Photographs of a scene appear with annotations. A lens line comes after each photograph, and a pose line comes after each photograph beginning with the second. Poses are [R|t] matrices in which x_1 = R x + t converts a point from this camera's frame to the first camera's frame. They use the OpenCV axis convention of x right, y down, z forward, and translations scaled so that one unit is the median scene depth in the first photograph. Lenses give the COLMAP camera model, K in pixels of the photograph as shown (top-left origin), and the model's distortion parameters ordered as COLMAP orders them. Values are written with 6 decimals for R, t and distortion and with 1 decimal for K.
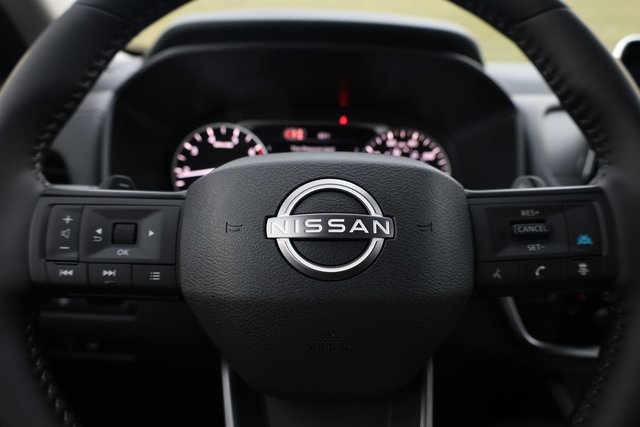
lens RADIAL K [[426.7, 0, 319.7], [0, 426.7, 226.6], [0, 0, 1]] dist [-0.002942, -0.000998]
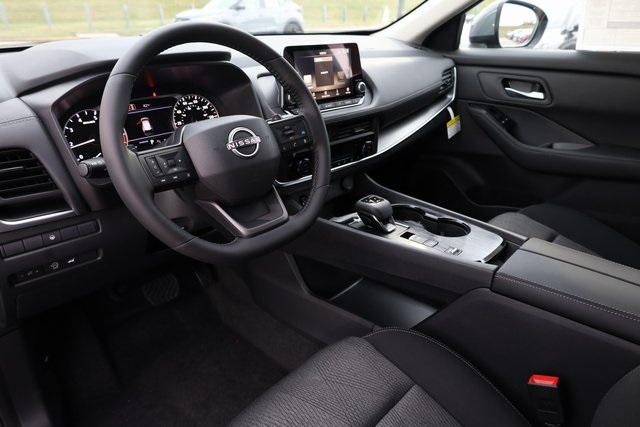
lens RADIAL K [[426.7, 0, 319.7], [0, 426.7, 226.6], [0, 0, 1]] dist [-0.002942, -0.000998]
pose [[0.746036, -0.322209, 0.582762, -1.347289], [0.226205, 0.945726, 0.233310, -0.020115], [-0.626308, -0.042234, 0.778431, -1.569326]]
